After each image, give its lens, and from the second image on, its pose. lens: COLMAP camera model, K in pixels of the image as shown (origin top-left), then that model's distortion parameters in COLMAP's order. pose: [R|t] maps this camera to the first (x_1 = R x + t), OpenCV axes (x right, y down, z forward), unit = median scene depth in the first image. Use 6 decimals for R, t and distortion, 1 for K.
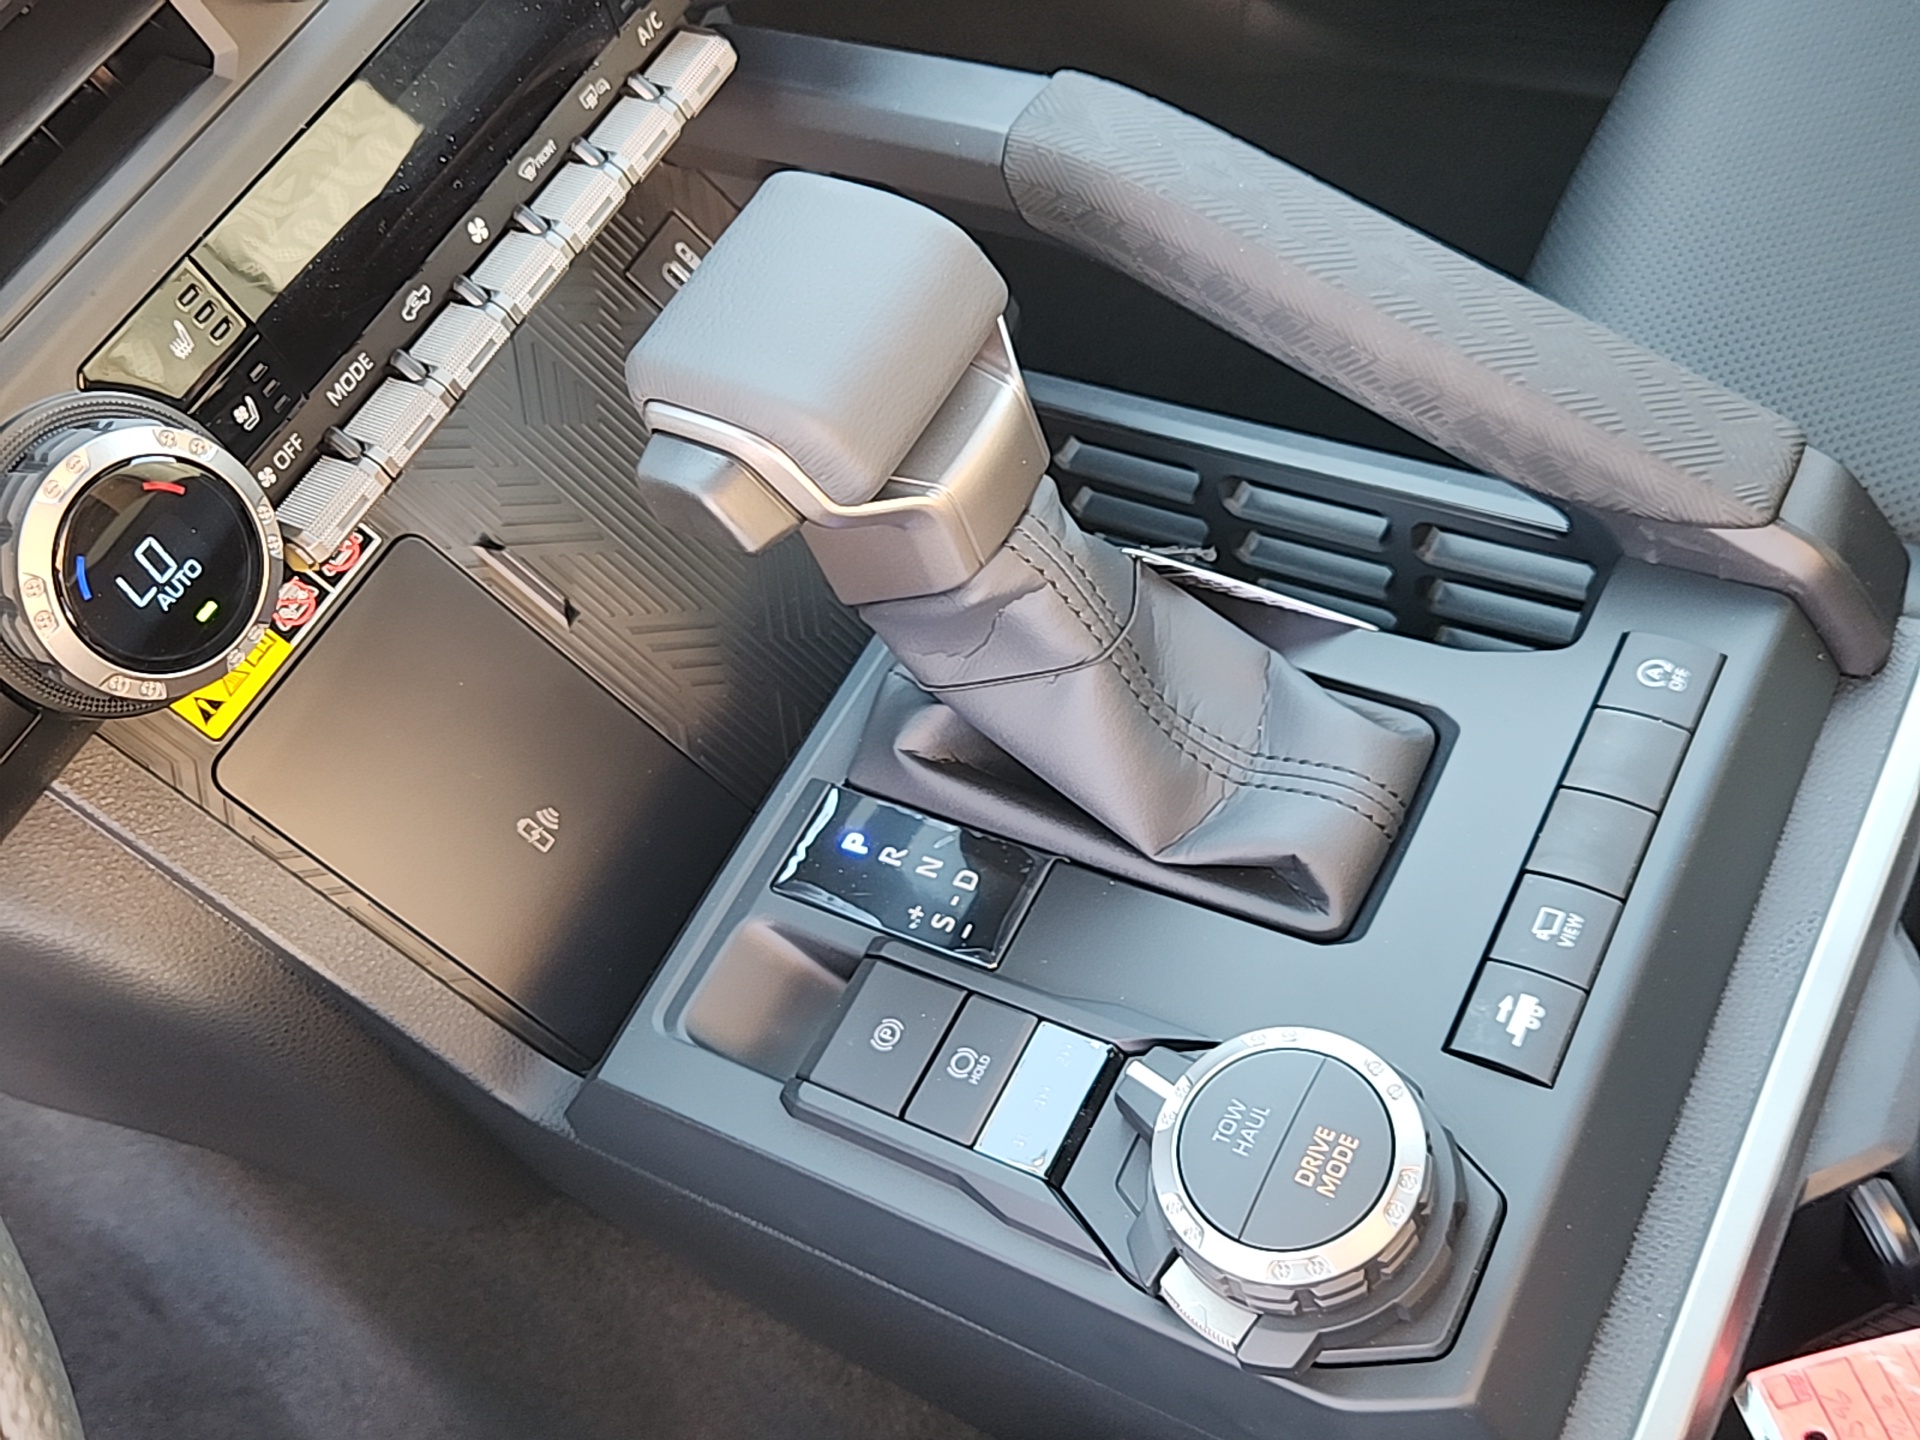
lens RADIAL K [[2112.3, 0, 1014.7], [0, 2112.3, 769.3], [0, 0, 1]] dist [0.093962, -0.160831]
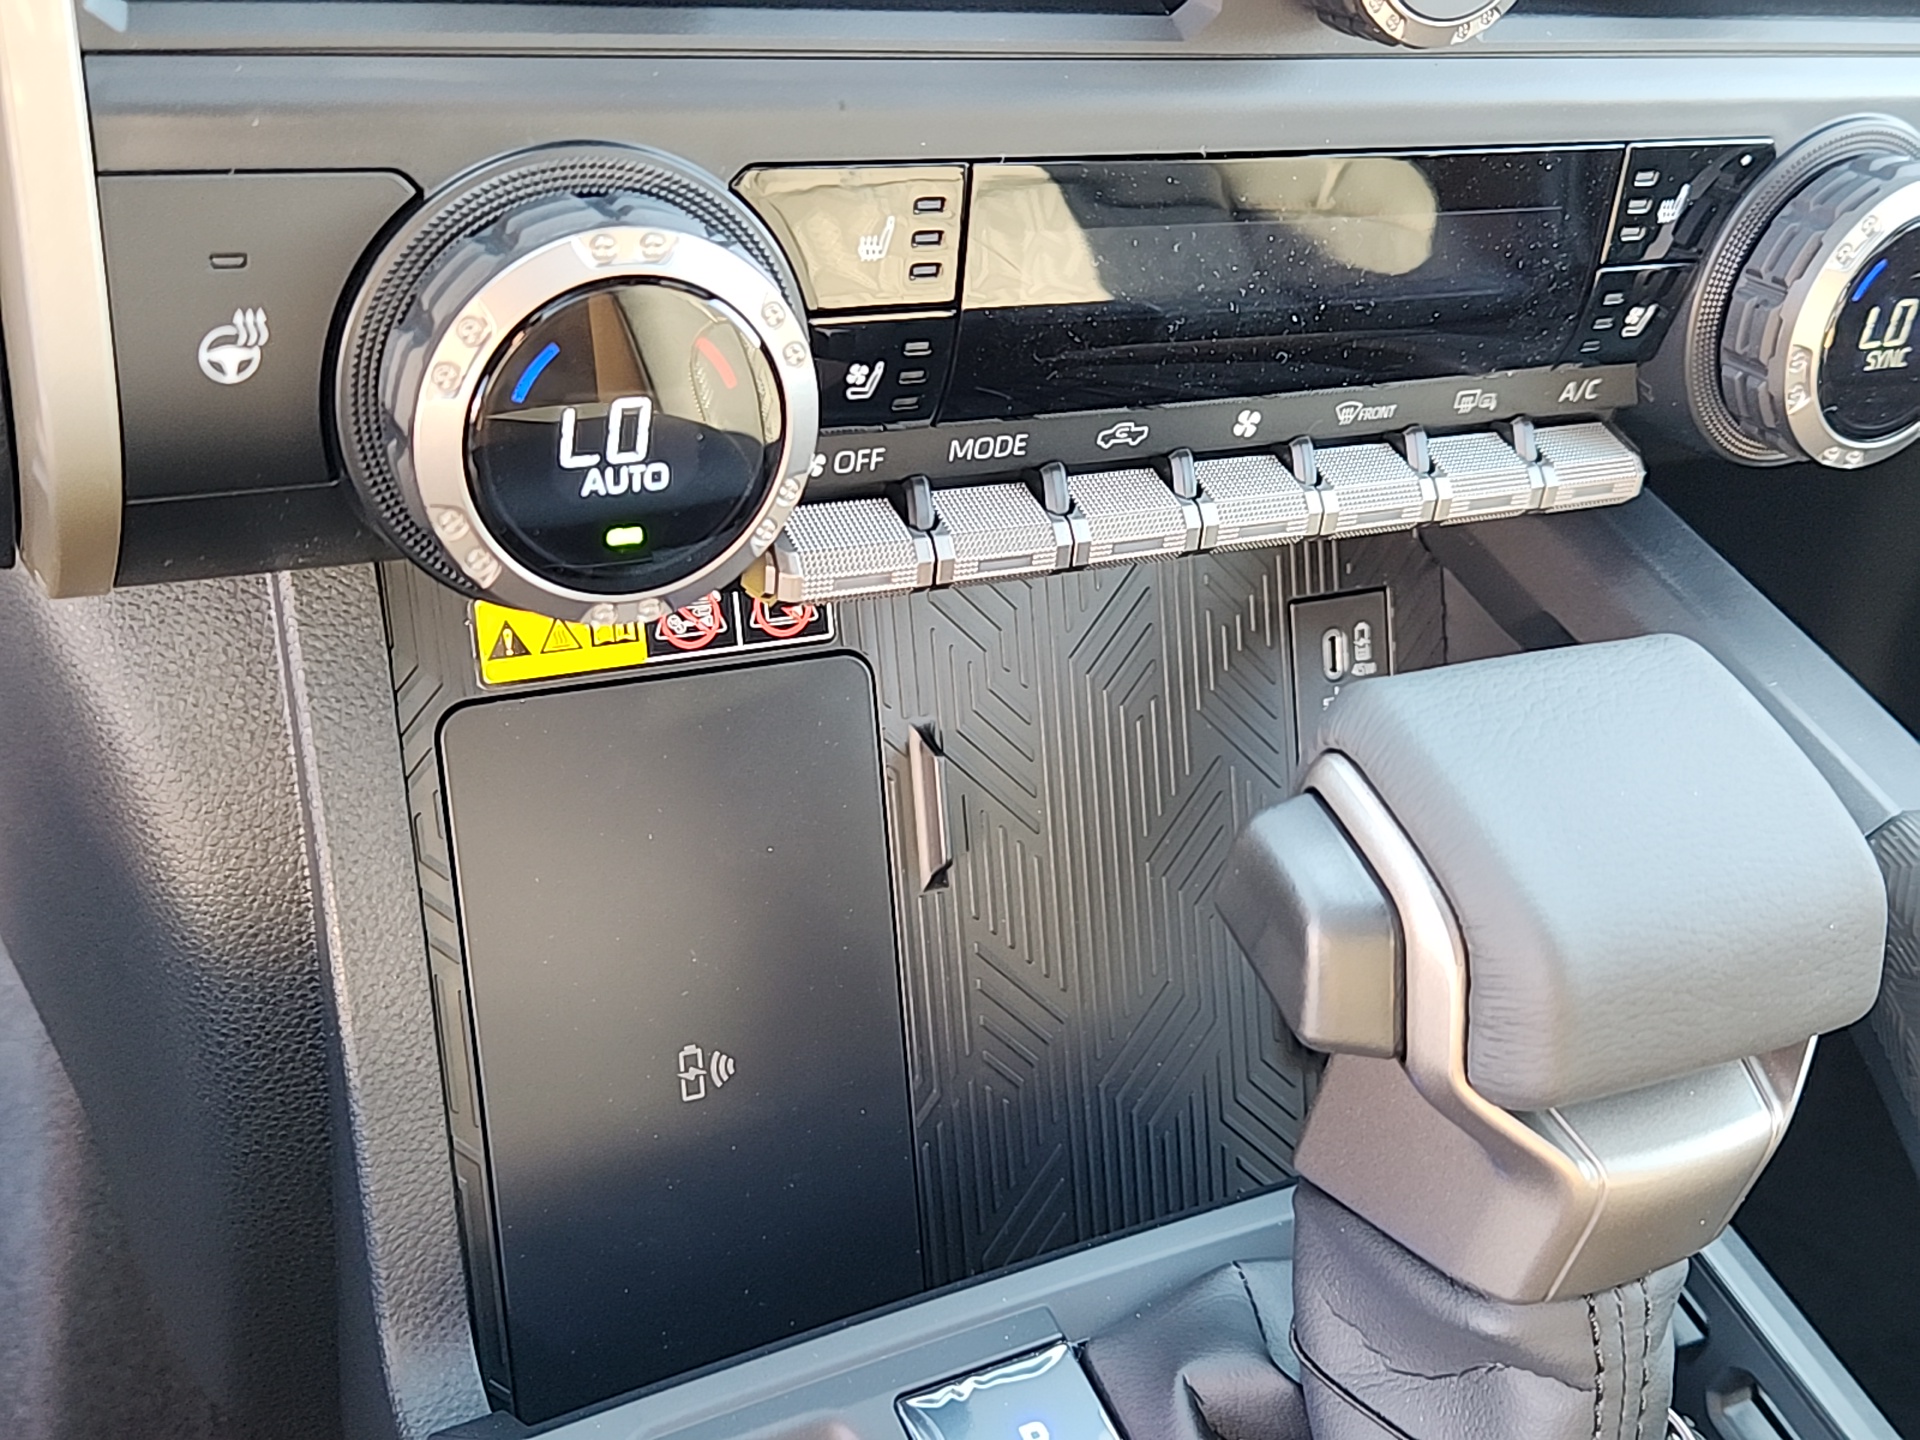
lens RADIAL K [[2105.0, 0, 960.0], [0, 2105.0, 720.0], [0, 0, 1]] dist [0.098358, -0.161838]
pose [[0.727074, 0.663112, -0.177892, -0.133774], [-0.686316, 0.708894, -0.162604, 0.000727], [0.018282, 0.240316, 0.970523, 0.342488]]
